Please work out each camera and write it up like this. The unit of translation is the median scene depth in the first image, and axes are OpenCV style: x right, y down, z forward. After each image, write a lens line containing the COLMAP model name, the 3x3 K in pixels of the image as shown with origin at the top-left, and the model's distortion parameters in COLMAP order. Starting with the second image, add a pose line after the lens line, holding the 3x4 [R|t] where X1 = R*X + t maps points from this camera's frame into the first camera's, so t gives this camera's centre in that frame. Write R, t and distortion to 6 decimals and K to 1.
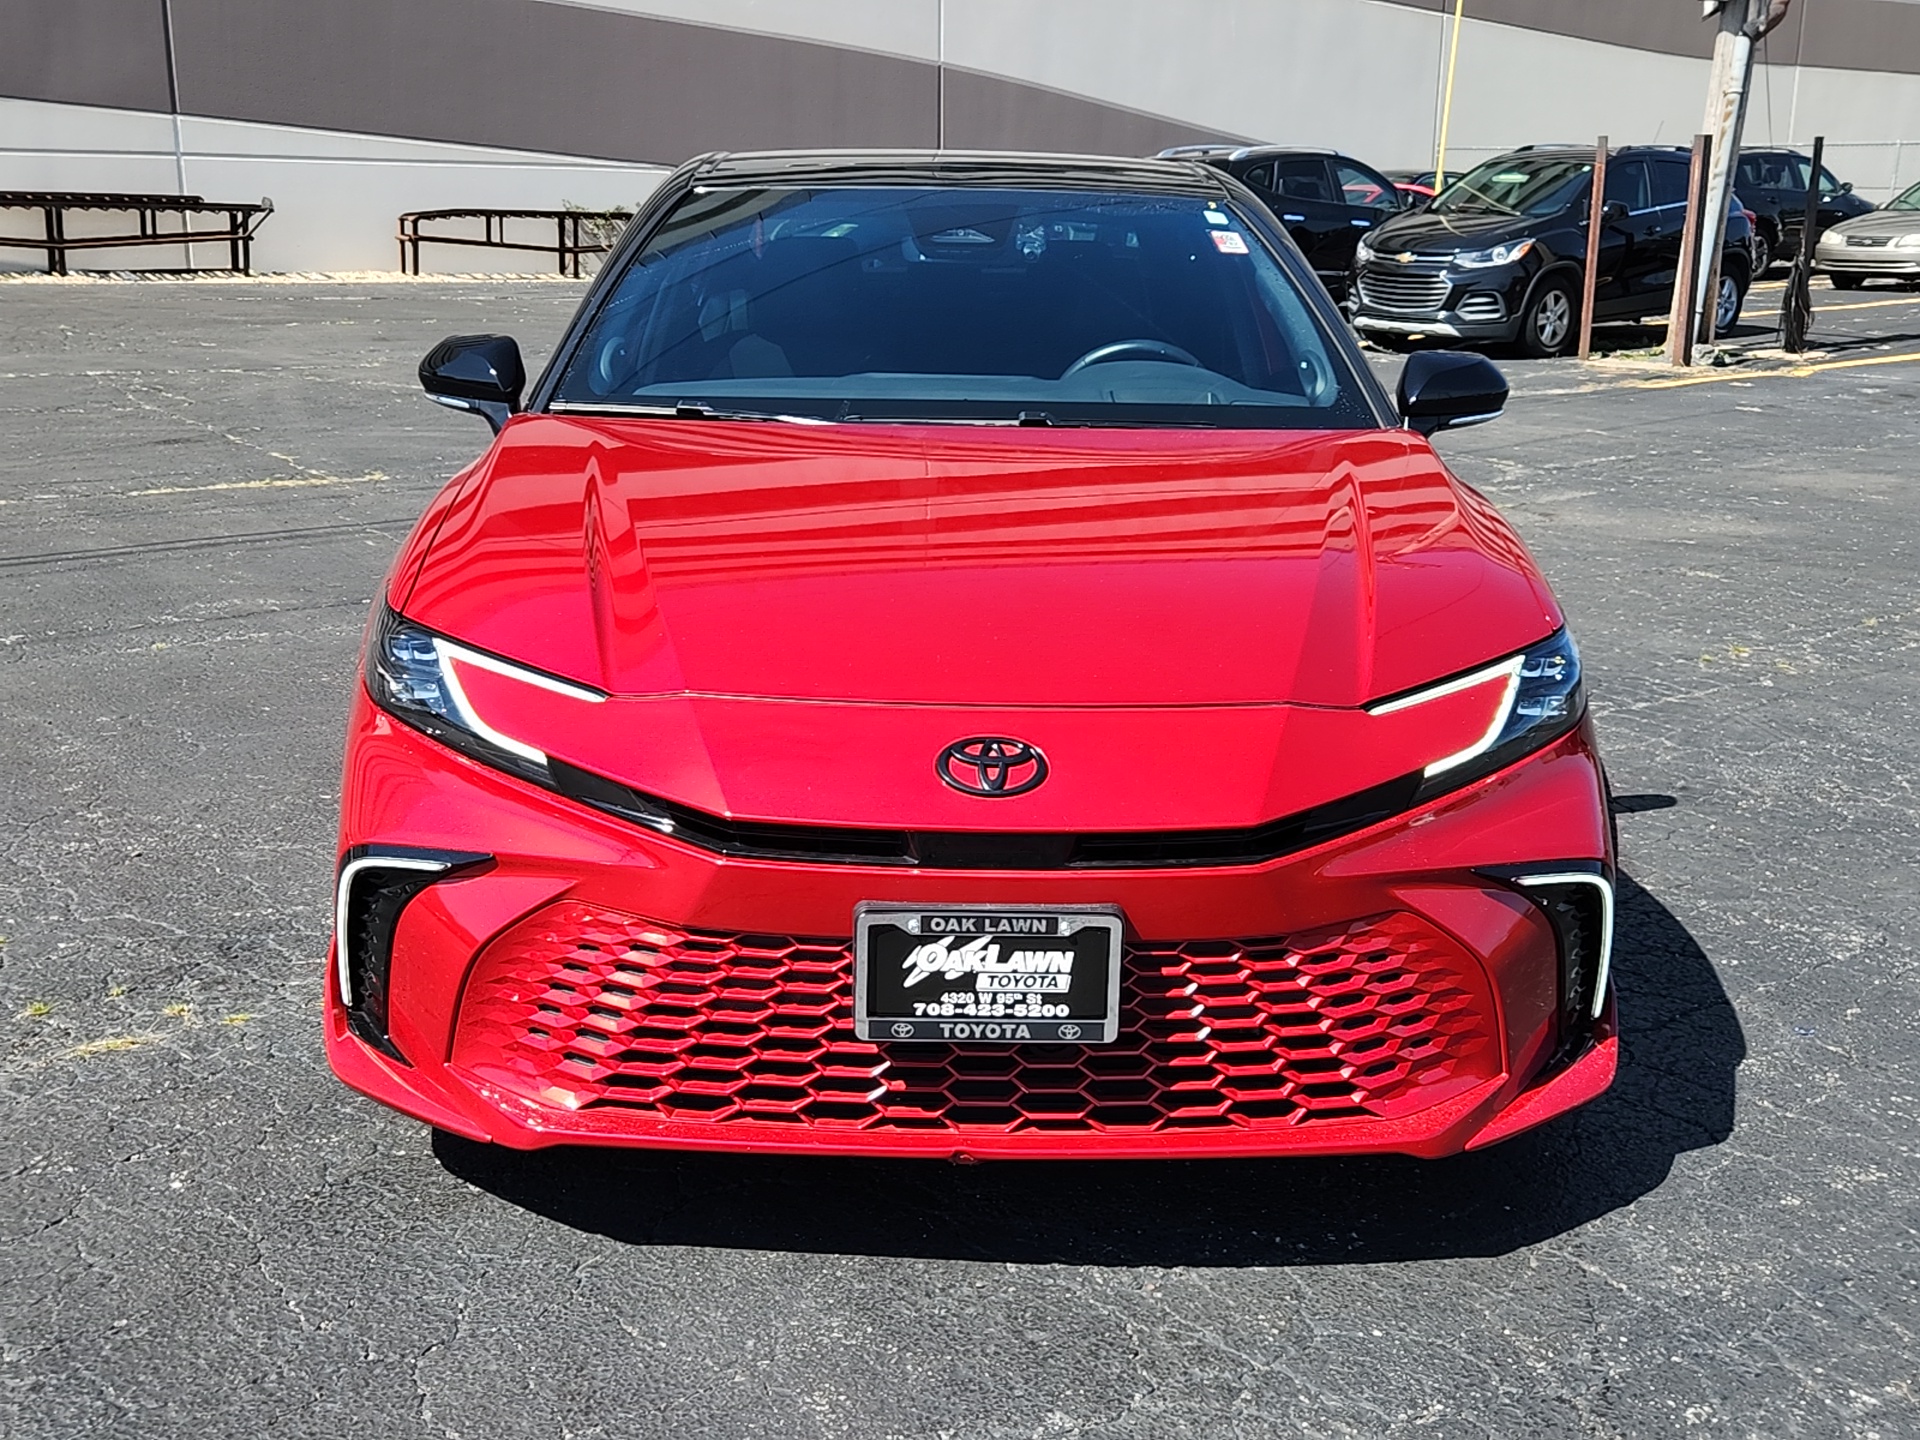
lens RADIAL K [[2001.2, 0, 906.1], [0, 2001.2, 721.4], [0, 0, 1]] dist [0.080065, -0.066377]
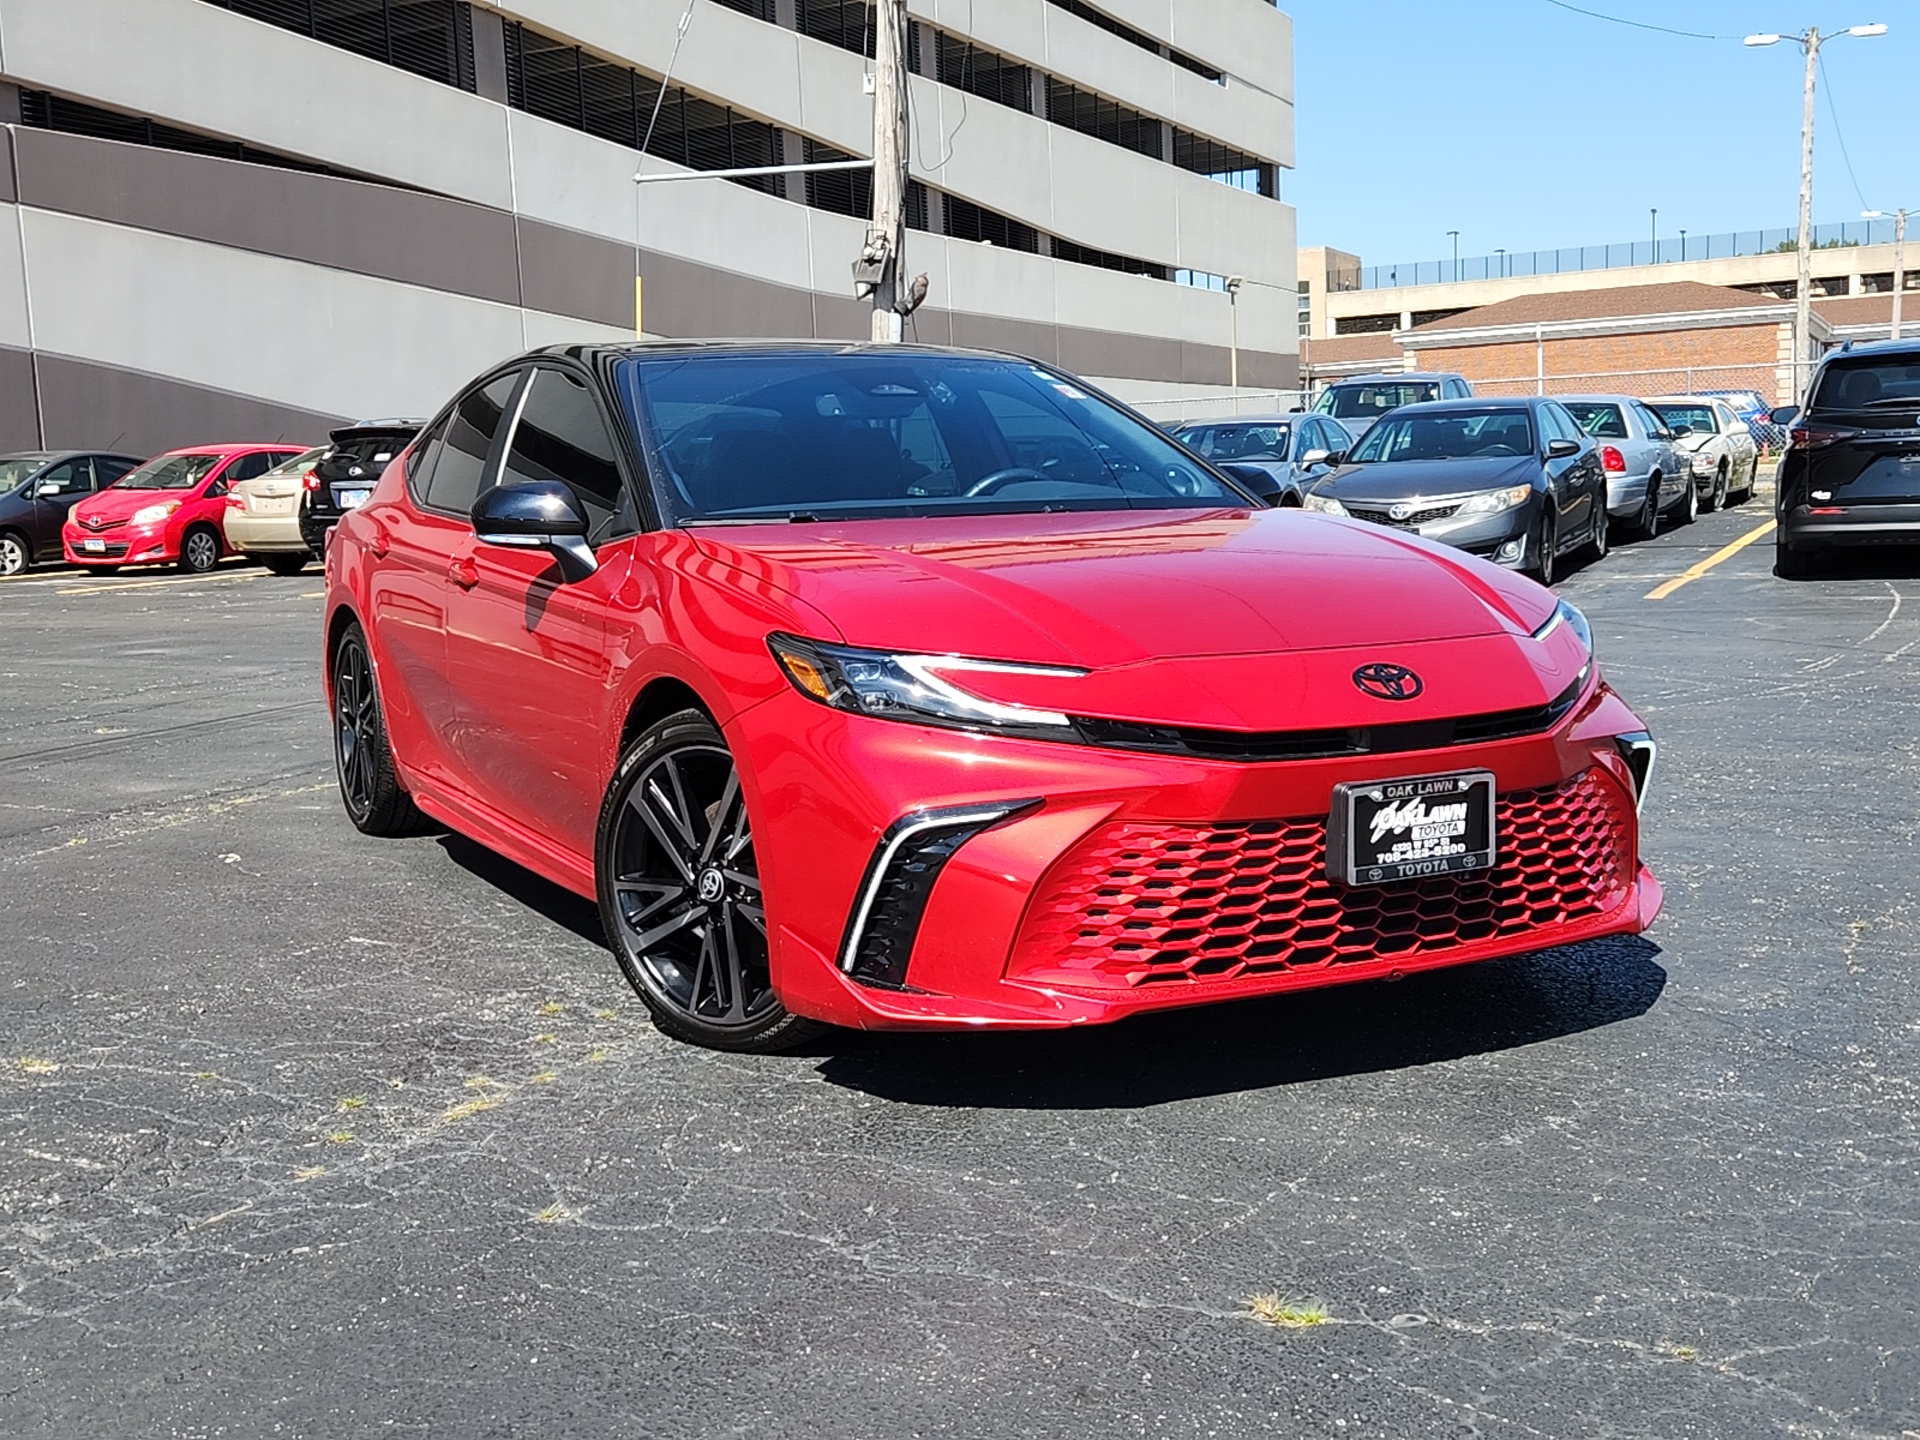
lens RADIAL K [[2001.2, 0, 906.1], [0, 2001.2, 721.4], [0, 0, 1]] dist [0.080065, -0.066377]
pose [[0.895890, -0.093140, 0.434403, -0.873673], [0.151629, 0.983170, -0.101909, 0.142250], [-0.417600, 0.157168, 0.894935, -0.110981]]
